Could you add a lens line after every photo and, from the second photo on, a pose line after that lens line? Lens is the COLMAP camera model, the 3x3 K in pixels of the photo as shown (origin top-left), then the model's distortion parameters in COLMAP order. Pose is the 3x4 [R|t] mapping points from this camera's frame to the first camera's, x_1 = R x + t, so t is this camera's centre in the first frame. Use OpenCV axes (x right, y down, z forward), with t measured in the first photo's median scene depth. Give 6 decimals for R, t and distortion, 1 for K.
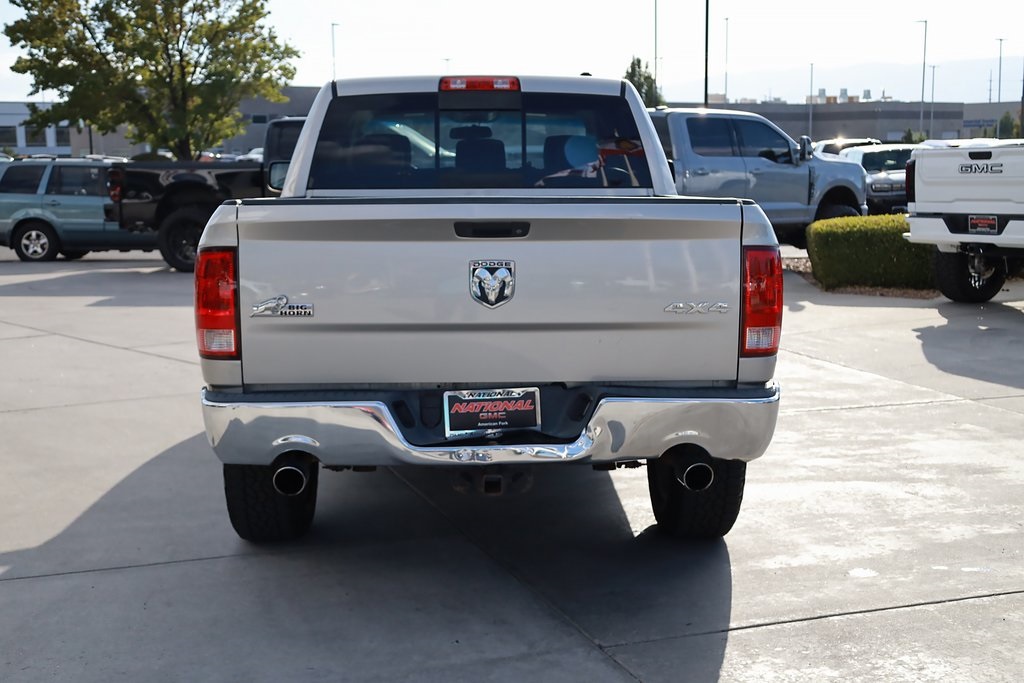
lens RADIAL K [[1340.5, 0, 516.1], [0, 1340.5, 342.5], [0, 0, 1]] dist [-0.008711, 0.000000]
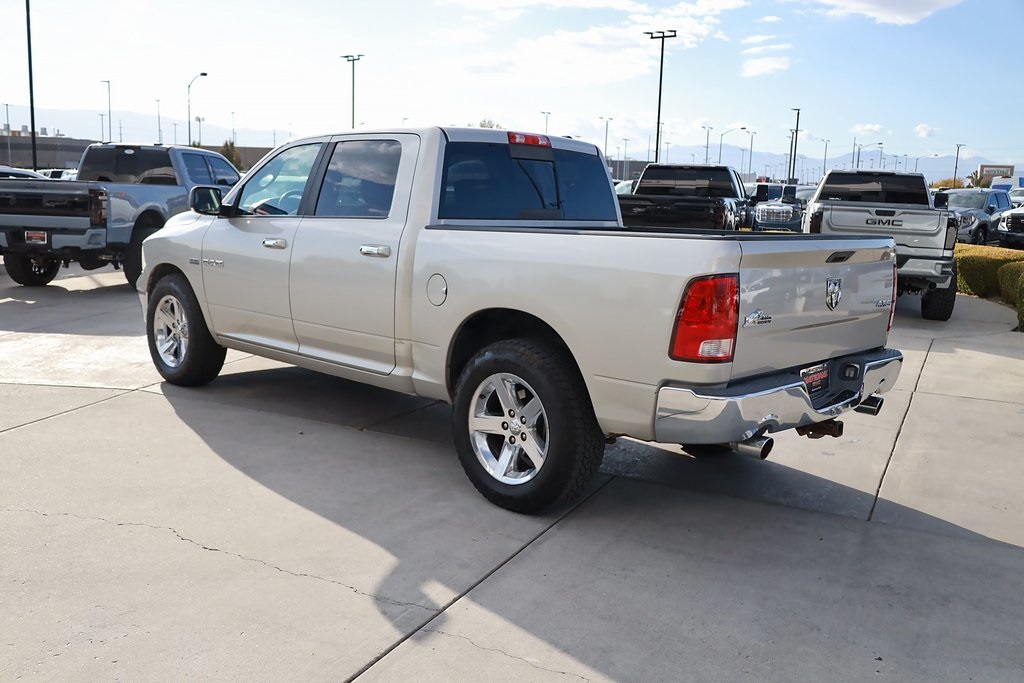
lens RADIAL K [[934.1, 0, 509.9], [0, 934.1, 340.0], [0, 0, 1]] dist [-0.017435, 0.000000]
pose [[0.693152, -0.071455, 0.717241, -0.651403], [0.050629, 0.997443, 0.050441, -0.041423], [-0.719011, 0.001350, 0.694997, 0.349512]]
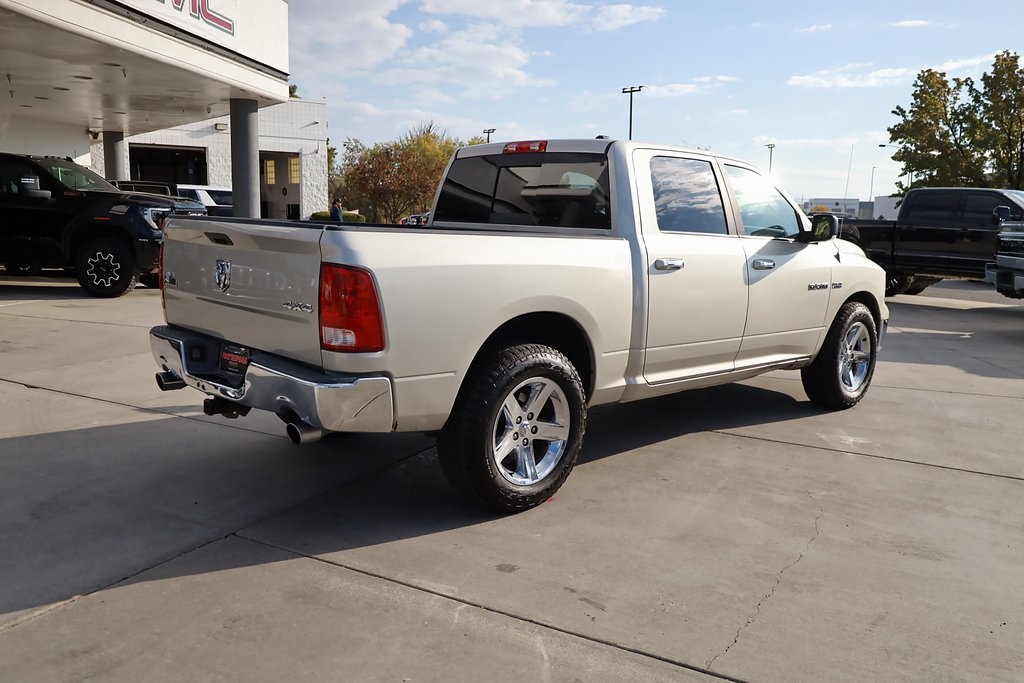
lens RADIAL K [[886.6, 0, 512.1], [0, 886.6, 343.5], [0, 0, 1]] dist [0.000089, -0.012683]
pose [[0.636944, 0.135404, -0.758926, 0.614390], [-0.136043, 0.988746, 0.062232, -0.047429], [0.758812, 0.063608, 0.648197, 0.392028]]
